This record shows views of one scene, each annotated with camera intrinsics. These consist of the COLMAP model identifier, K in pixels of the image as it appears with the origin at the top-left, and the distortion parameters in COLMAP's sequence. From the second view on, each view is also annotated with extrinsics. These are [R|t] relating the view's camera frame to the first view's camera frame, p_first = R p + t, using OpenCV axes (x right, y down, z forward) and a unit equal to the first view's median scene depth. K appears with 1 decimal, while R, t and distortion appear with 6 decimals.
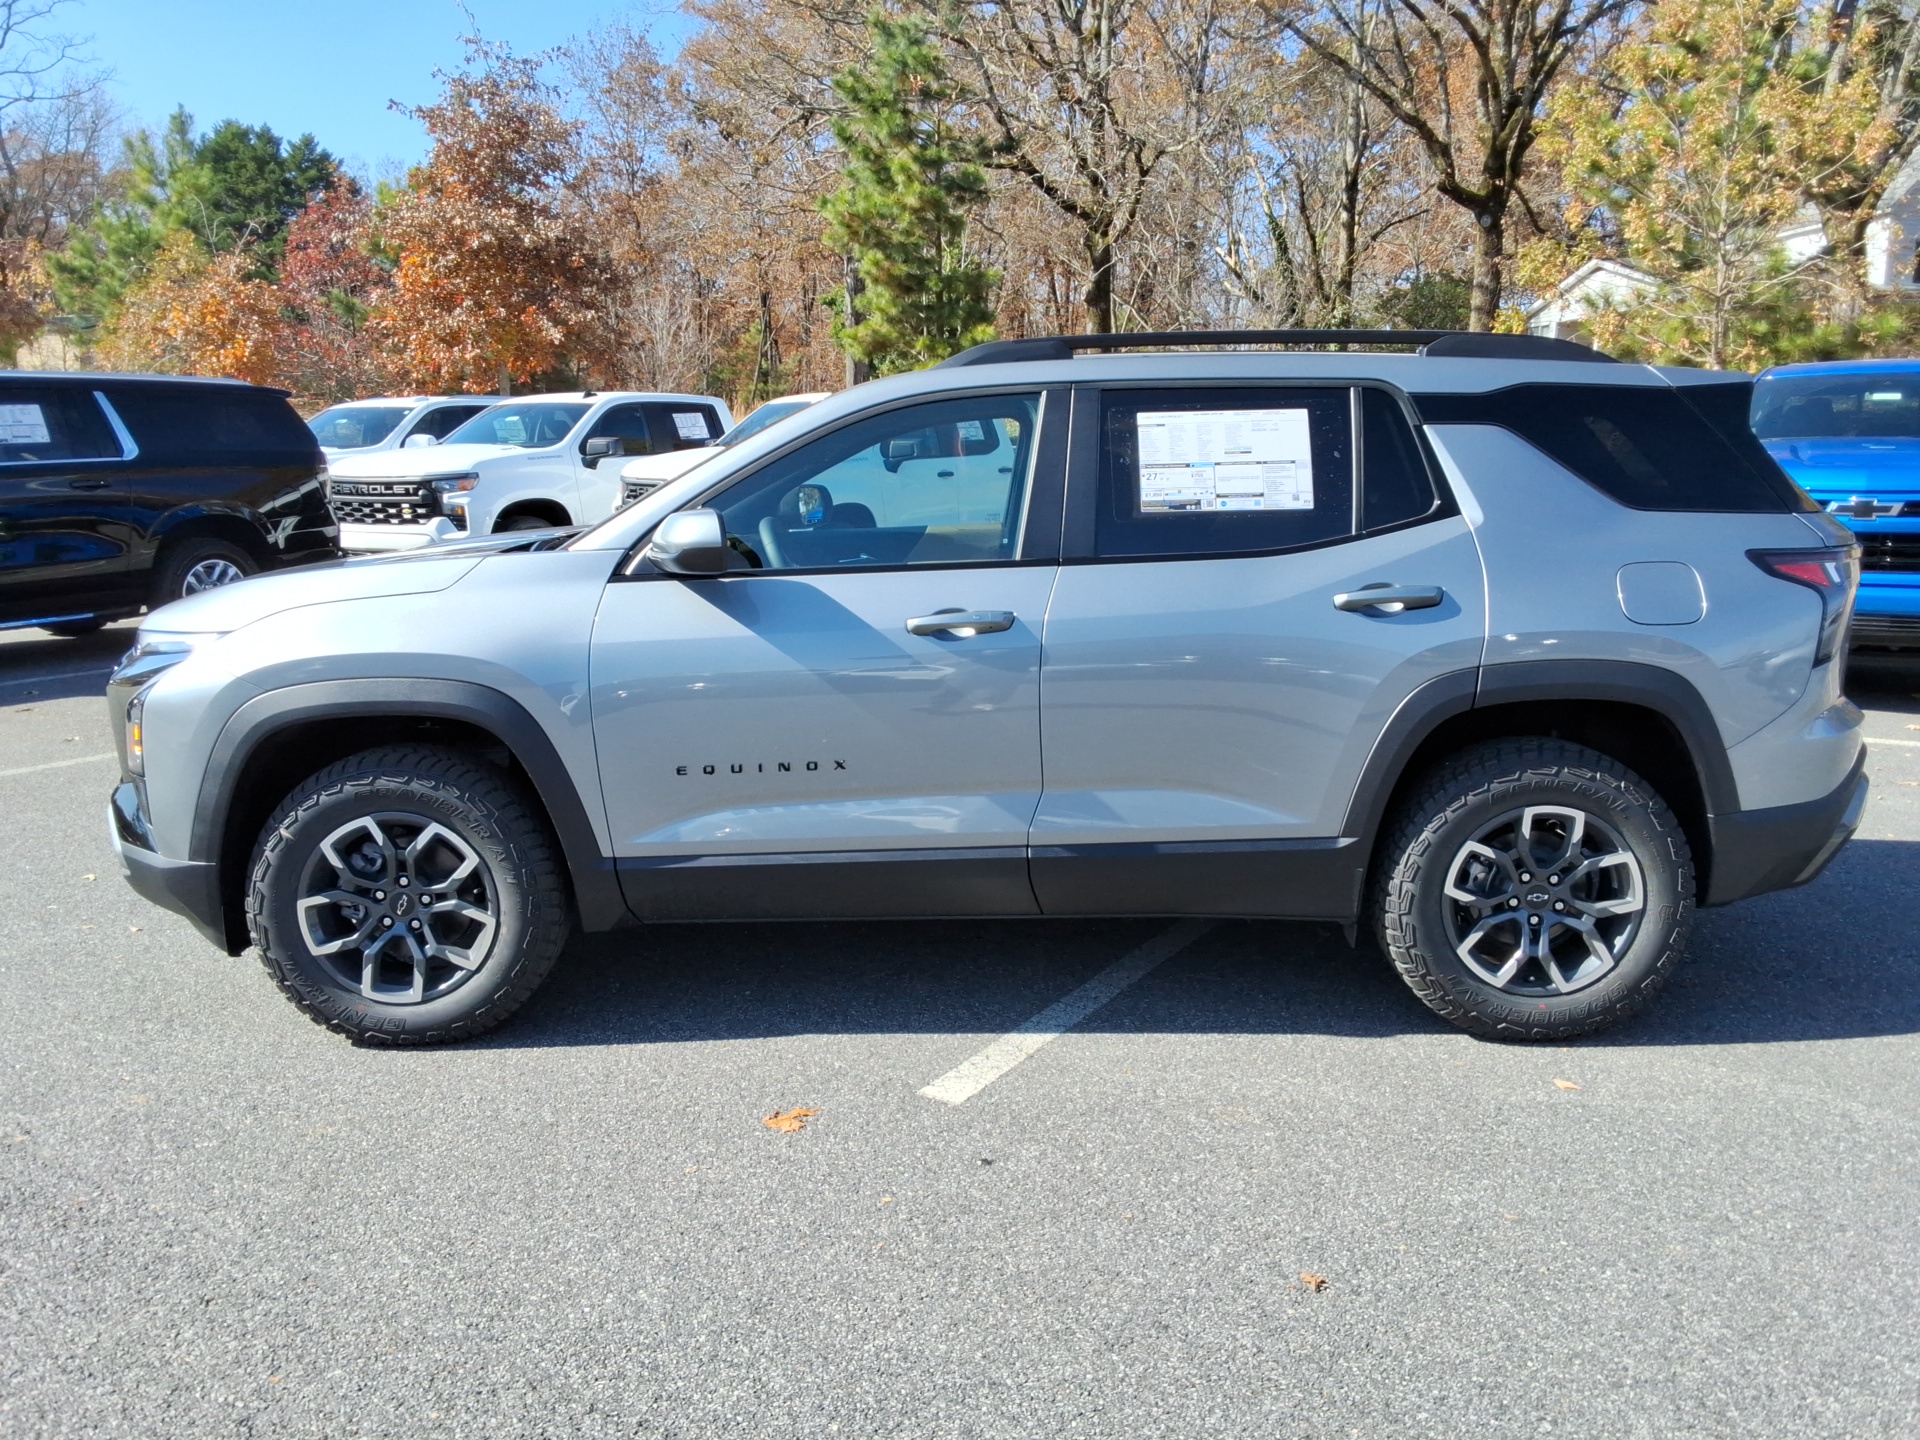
lens RADIAL K [[1552.8, 0, 973.7], [0, 1552.8, 719.1], [0, 0, 1]] dist [0.083544, -0.134883]
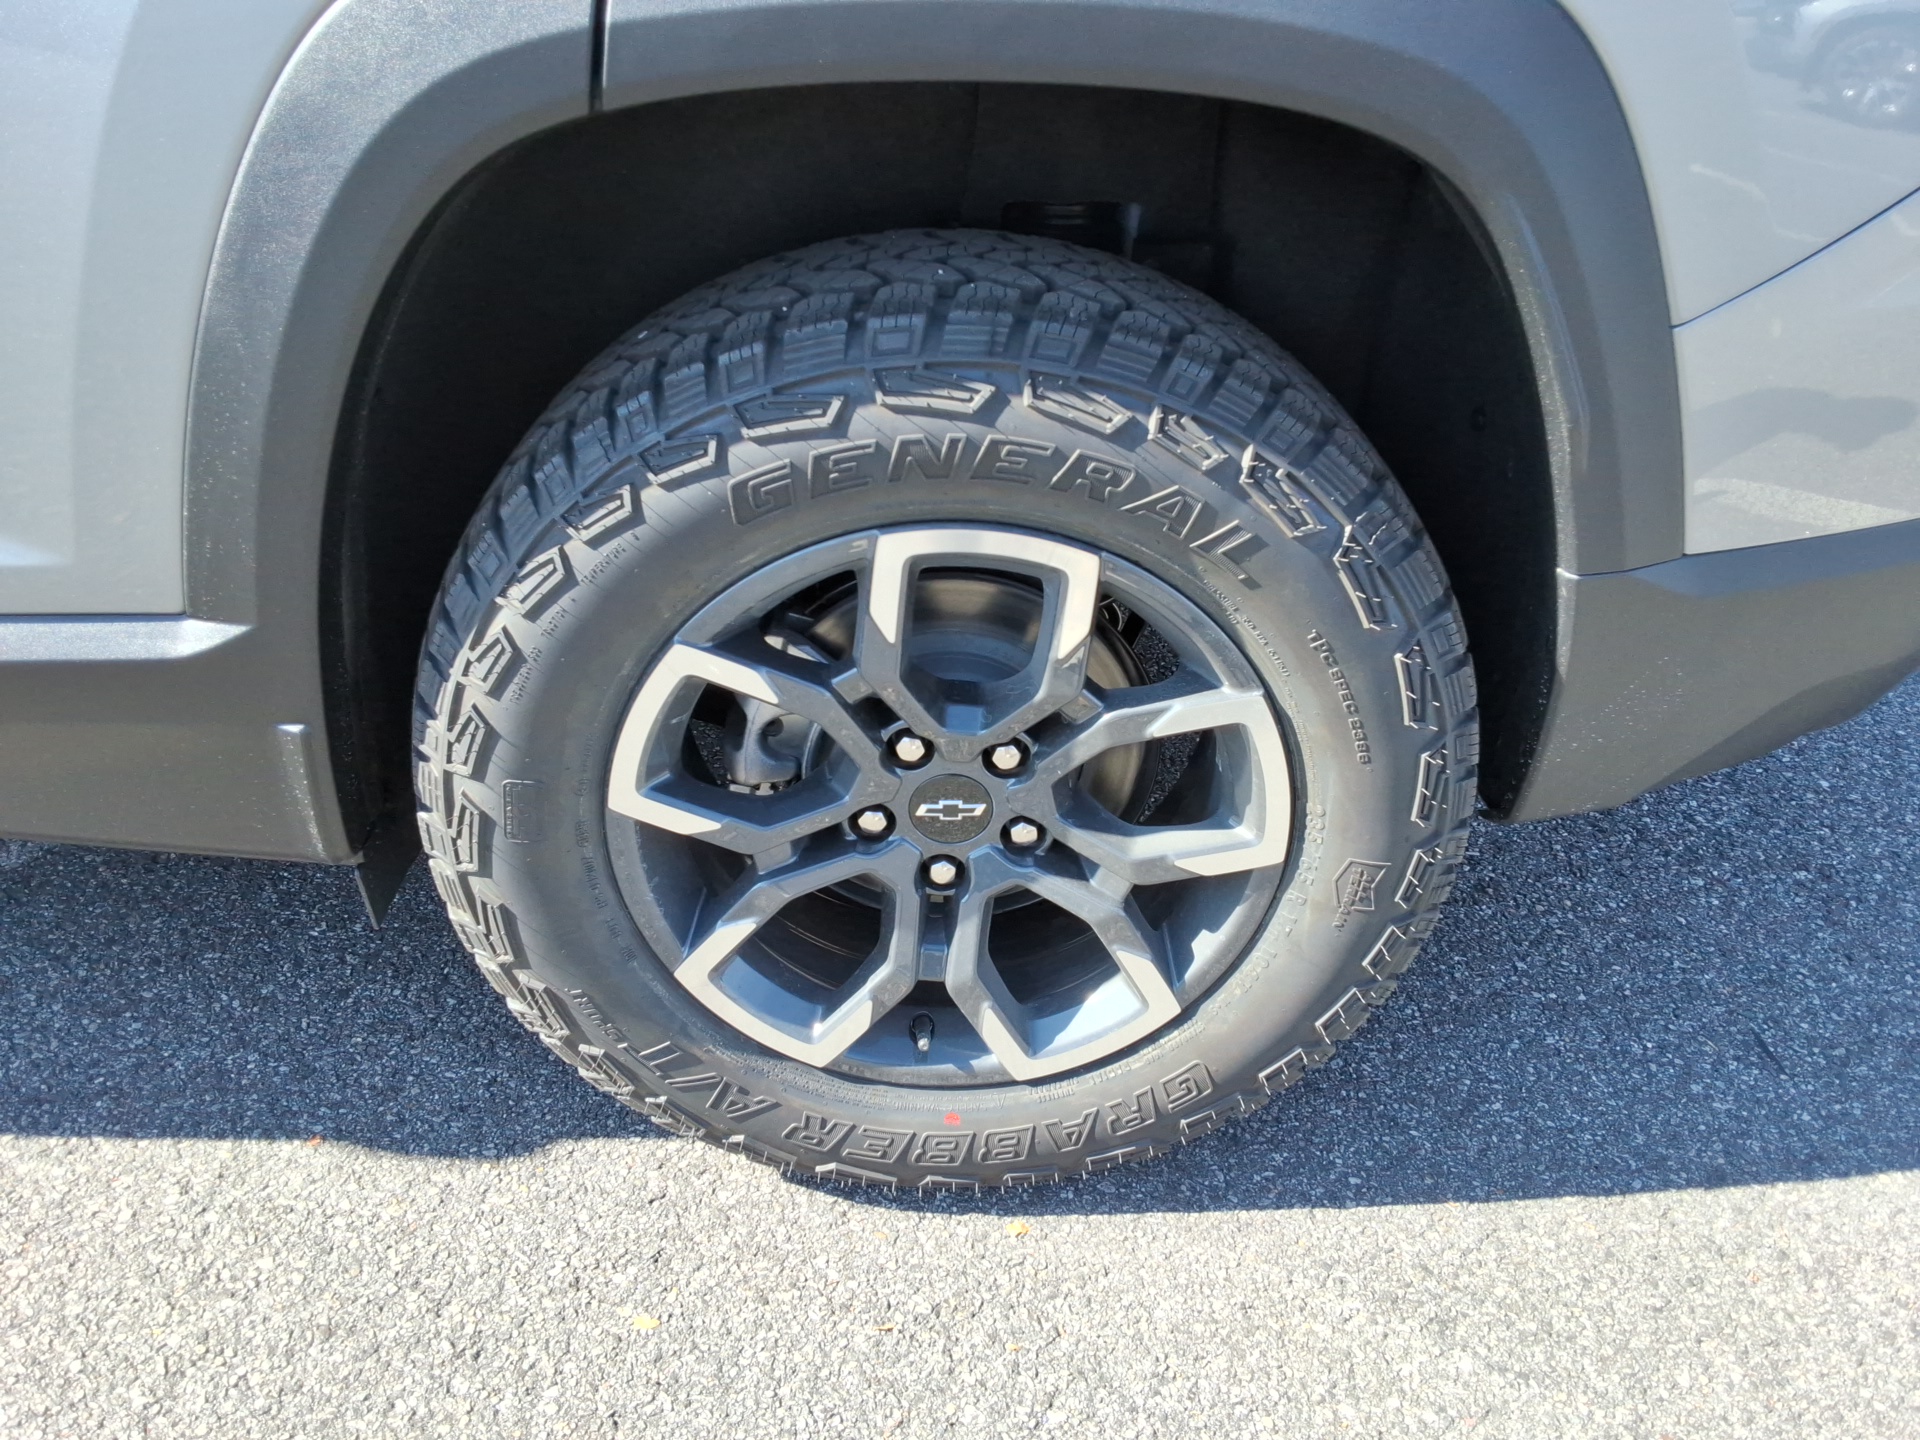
lens RADIAL K [[1552.8, 0, 967.7], [0, 1552.8, 719.1], [0, 0, 1]] dist [0.083544, -0.134883]
pose [[0.999005, 0.021098, 0.039283, 0.351451], [-0.034170, 0.928218, 0.370463, -0.011092], [-0.028647, -0.371437, 0.928016, 0.733970]]
